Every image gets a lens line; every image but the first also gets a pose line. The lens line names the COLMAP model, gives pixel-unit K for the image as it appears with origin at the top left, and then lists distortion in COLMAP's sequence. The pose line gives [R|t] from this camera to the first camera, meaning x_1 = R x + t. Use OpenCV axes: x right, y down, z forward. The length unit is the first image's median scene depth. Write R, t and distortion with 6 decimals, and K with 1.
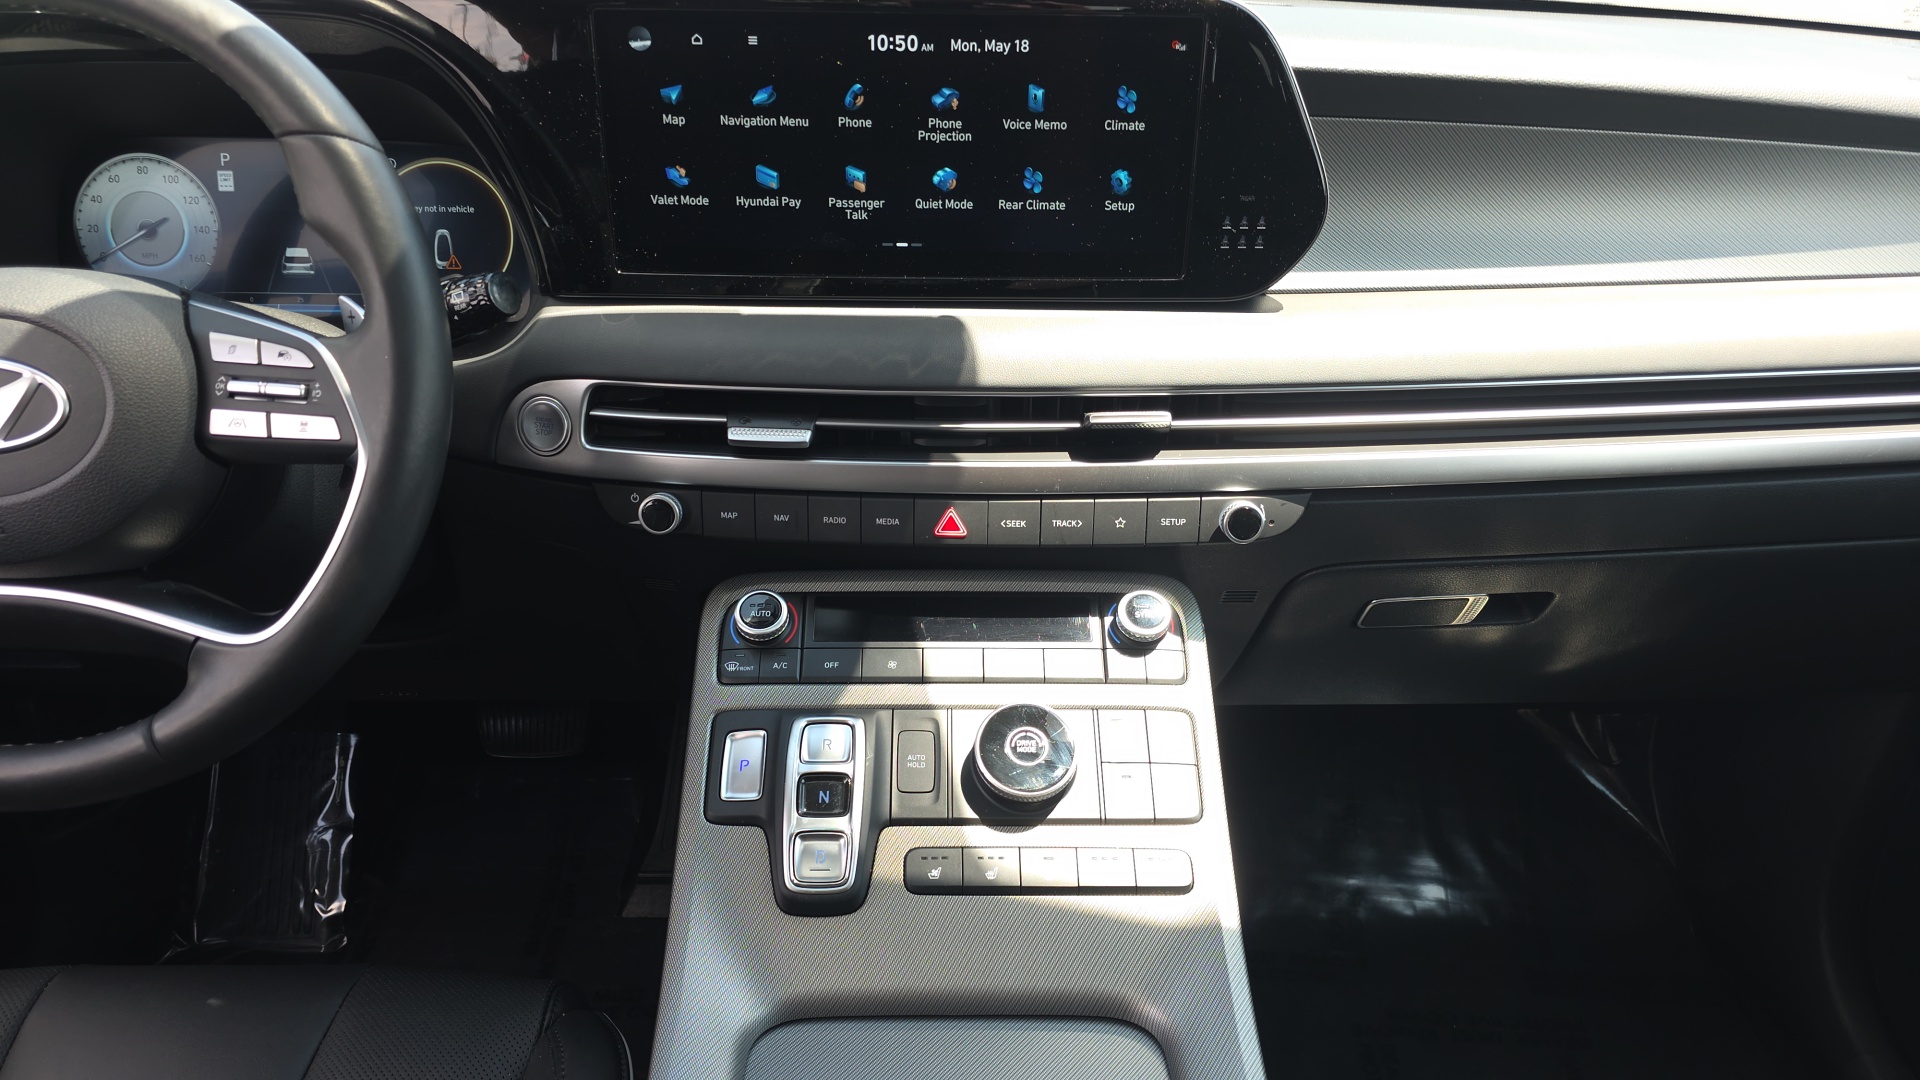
lens RADIAL K [[1289.7, 0, 951.3], [0, 1289.7, 581.4], [0, 0, 1]] dist [0.057207, -0.061224]
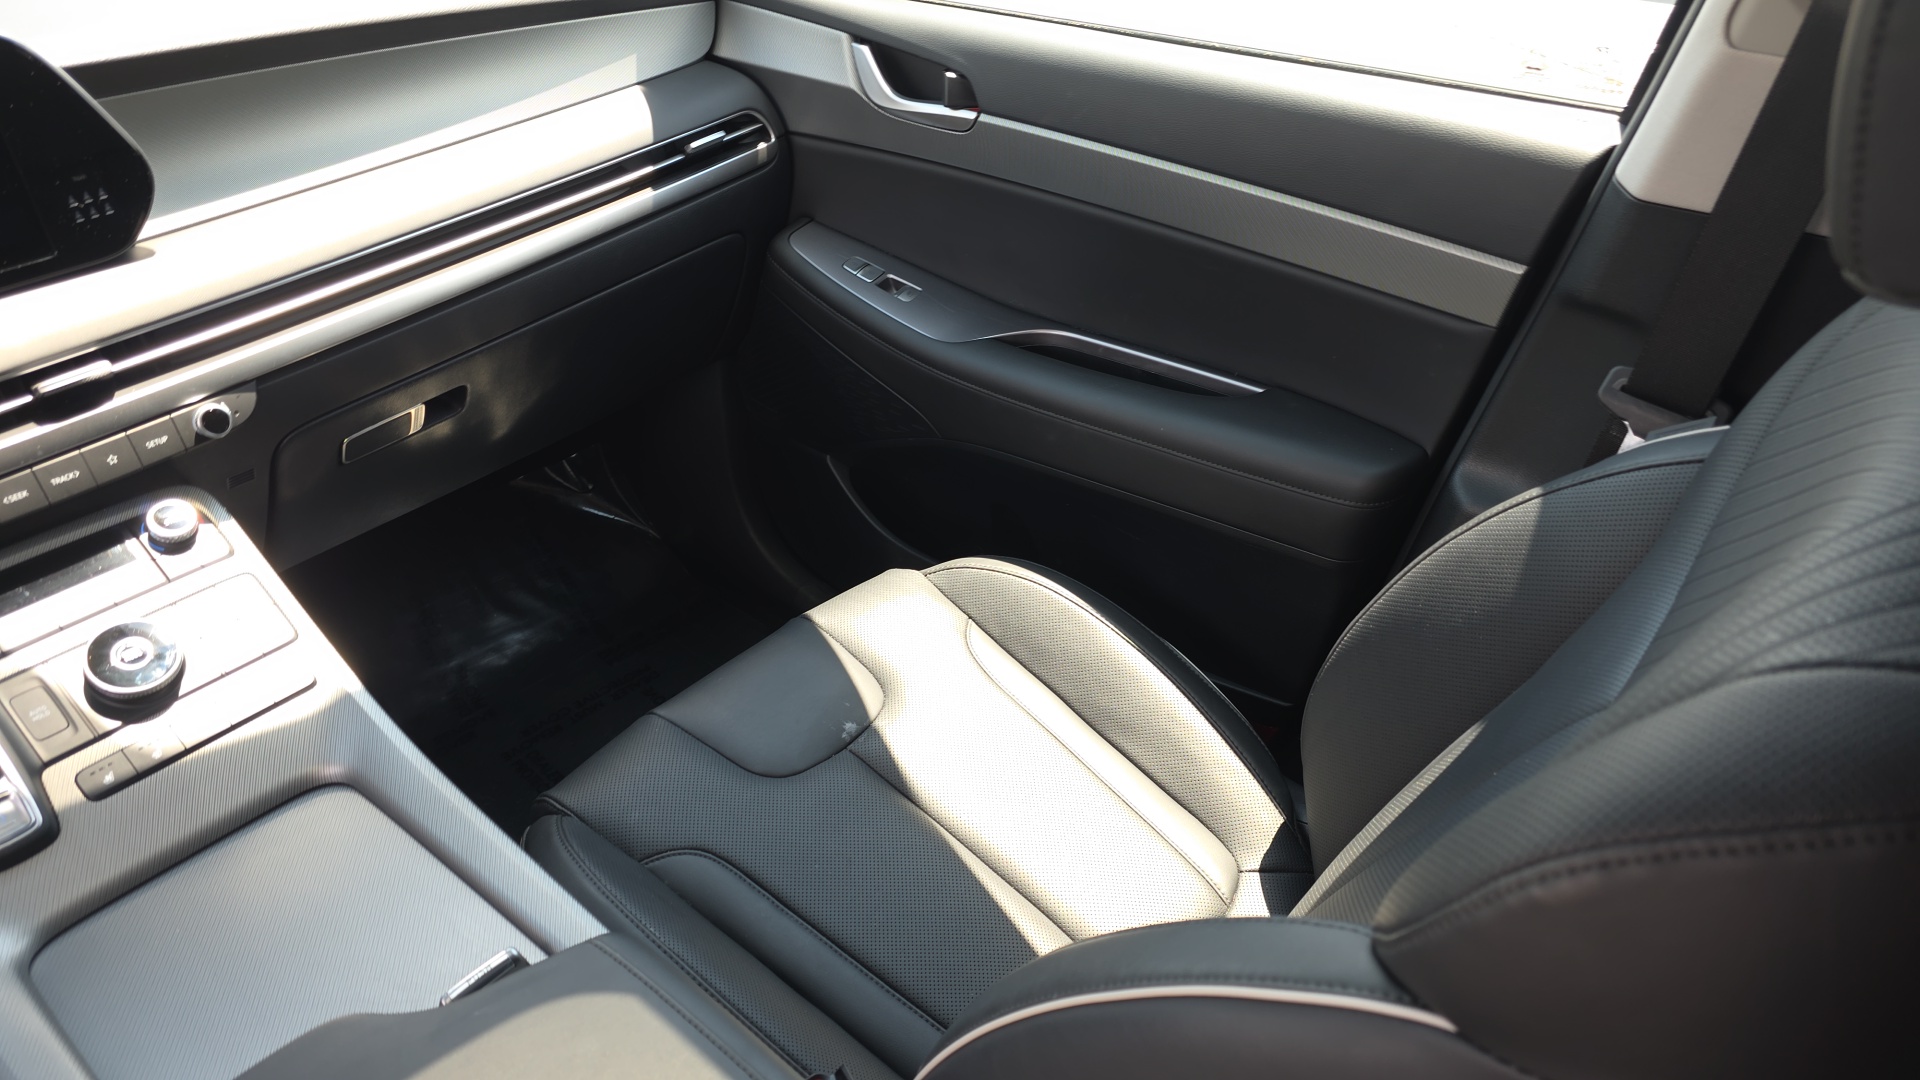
lens RADIAL K [[1289.7, 0, 975.6], [0, 1289.7, 546.0], [0, 0, 1]] dist [0.057207, -0.061224]
pose [[0.653491, -0.444194, 0.612896, -0.128862], [0.380867, 0.892700, 0.240887, 0.040905], [-0.654133, 0.076014, 0.752550, -0.455635]]
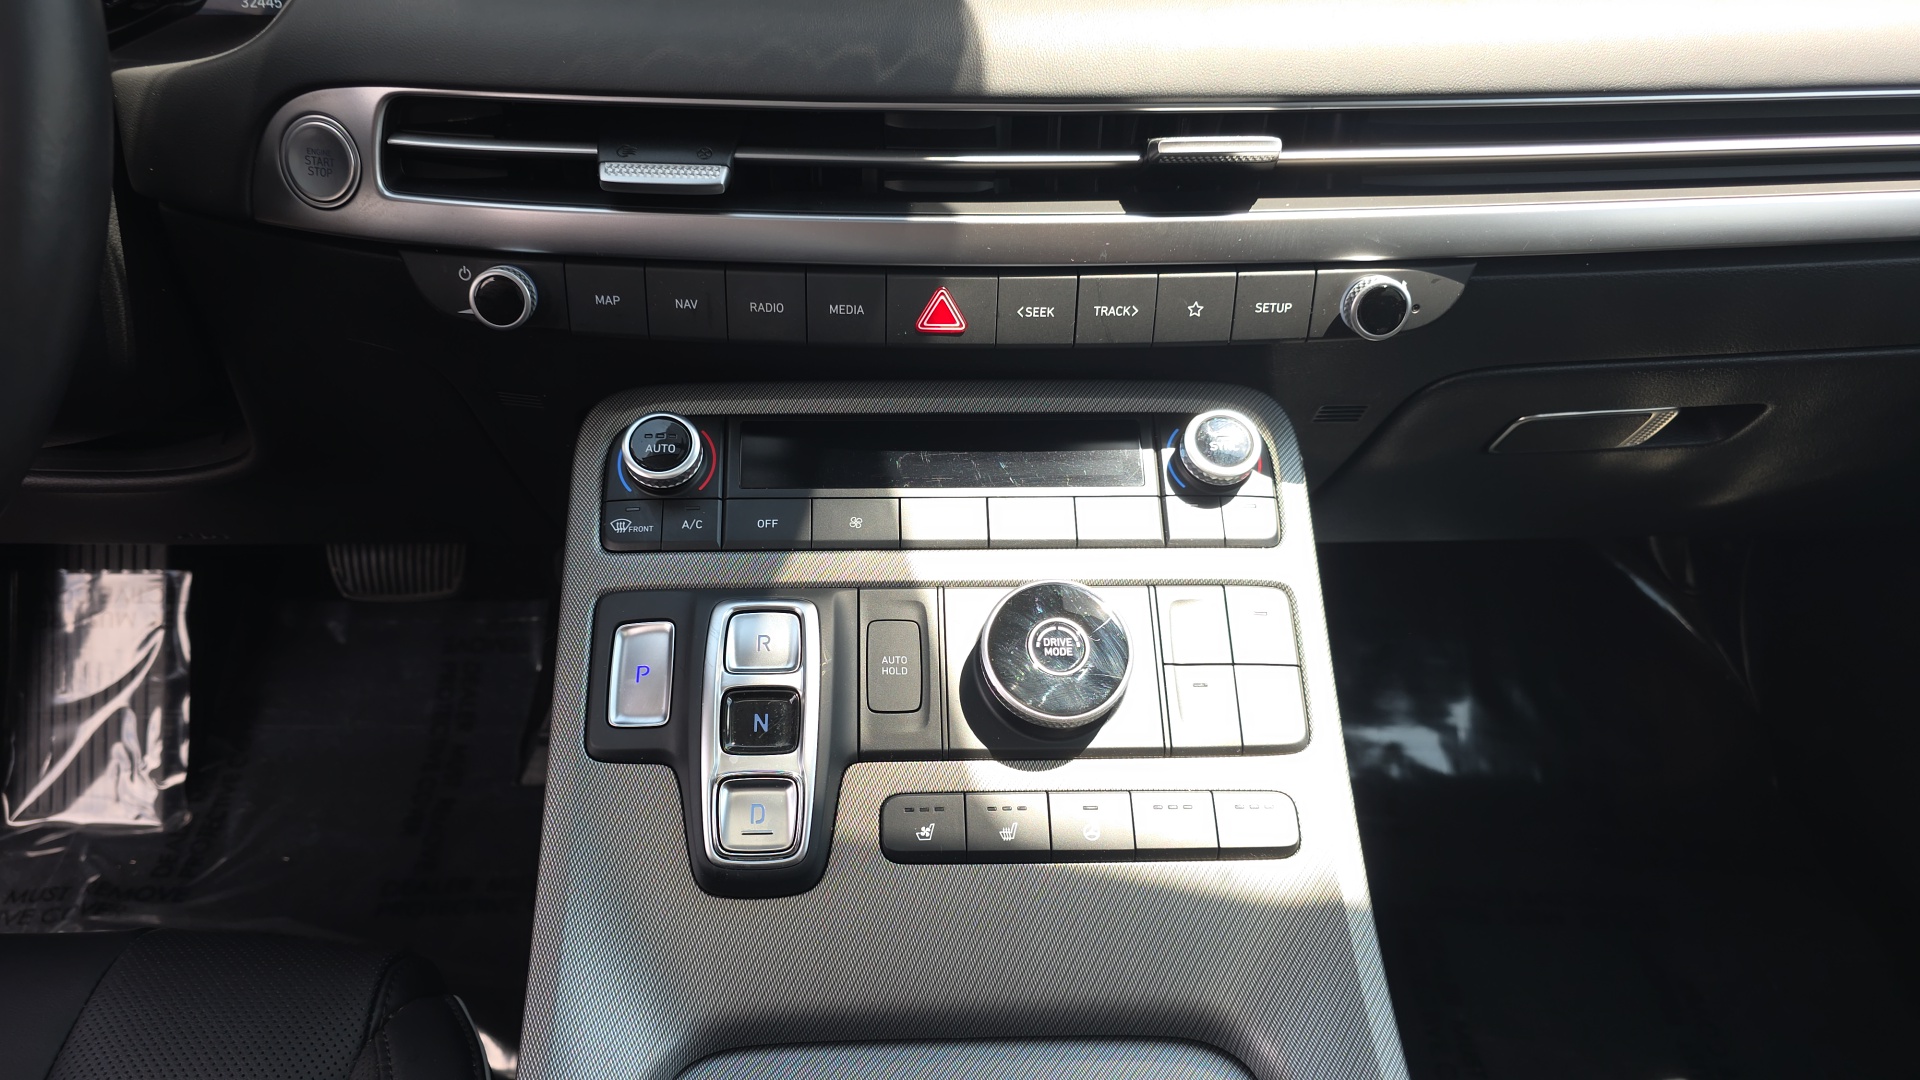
lens RADIAL K [[1289.7, 0, 905.5], [0, 1289.7, 552.5], [0, 0, 1]] dist [0.057207, -0.061224]
pose [[0.999809, -0.007535, 0.018030, -0.032269], [0.004802, 0.989115, 0.147067, -0.020509], [-0.018942, -0.146953, 0.988962, 0.322250]]
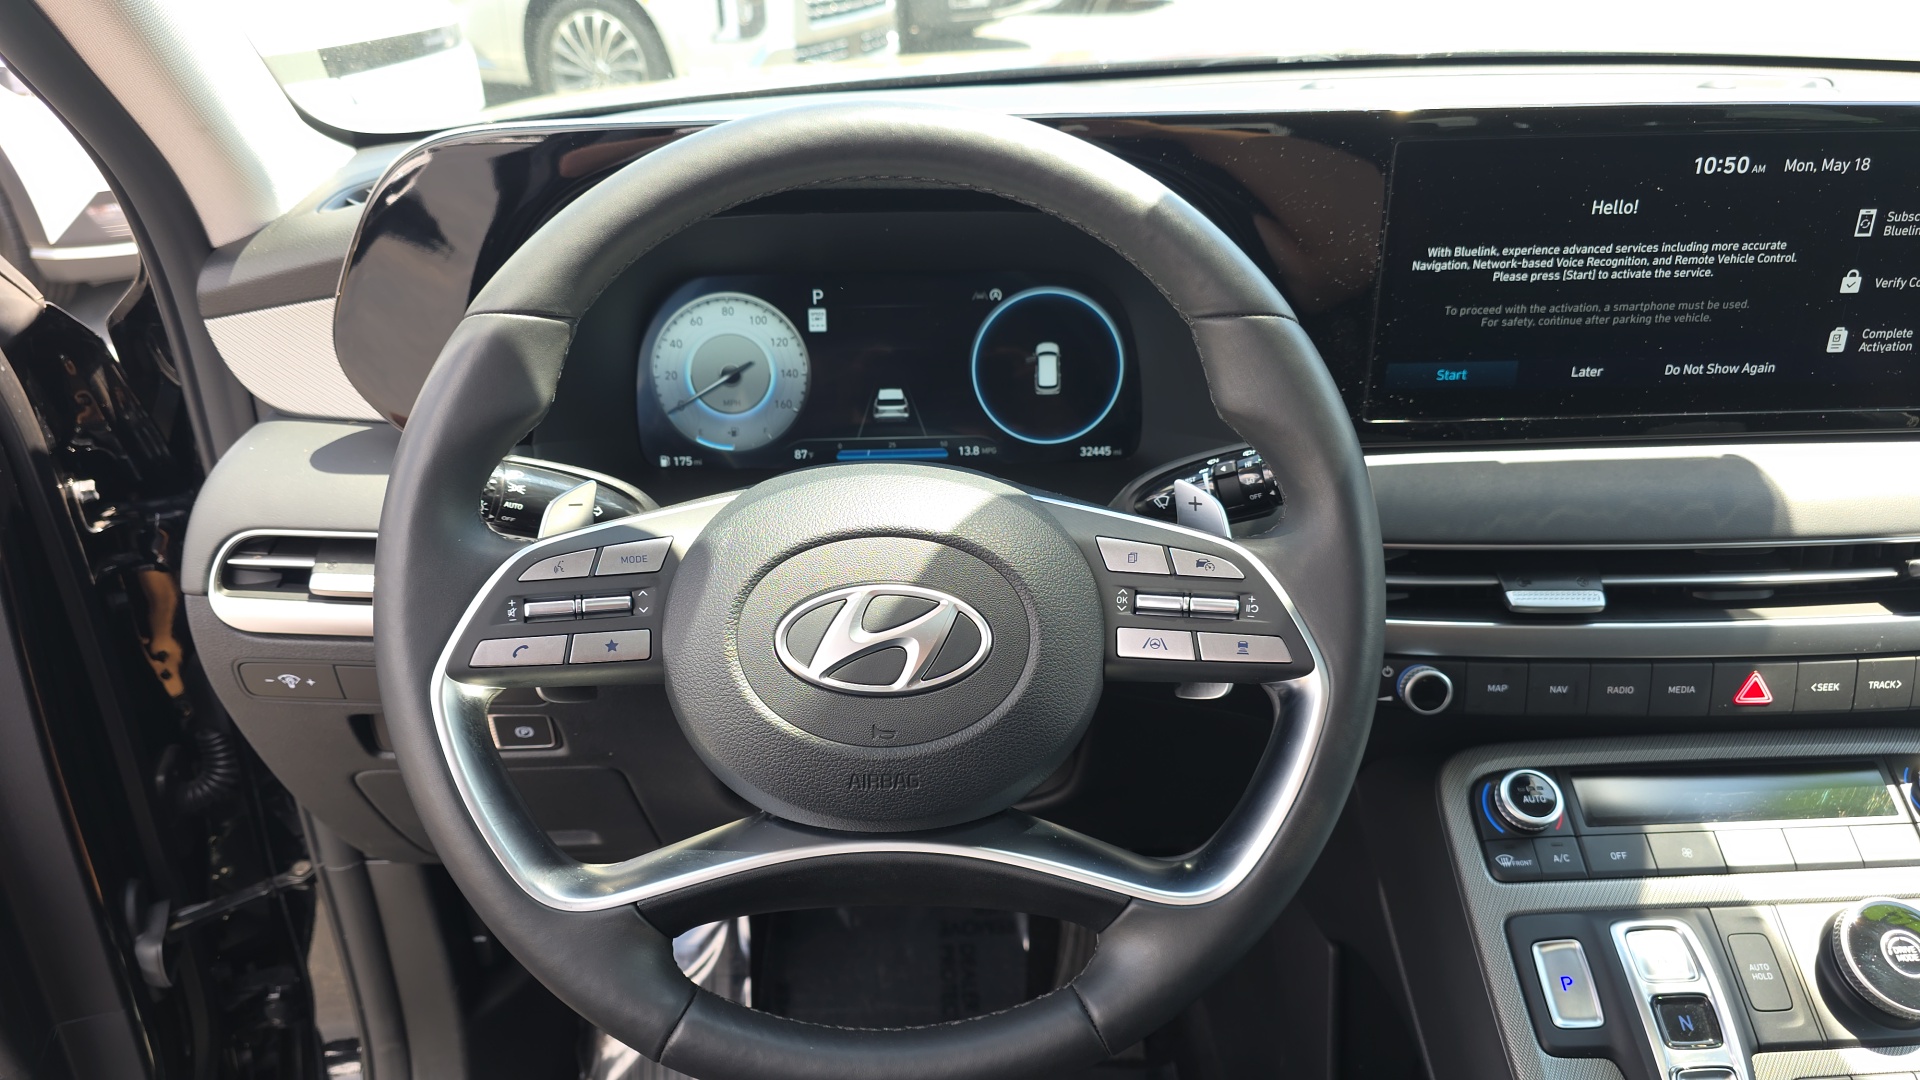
lens RADIAL K [[1289.7, 0, 929.3], [0, 1289.7, 535.3], [0, 0, 1]] dist [0.057207, -0.061224]
pose [[0.999316, -0.033883, 0.014783, -0.576356], [0.034488, 0.998488, -0.042816, -0.132206], [-0.013310, 0.043297, 0.998974, 0.113277]]
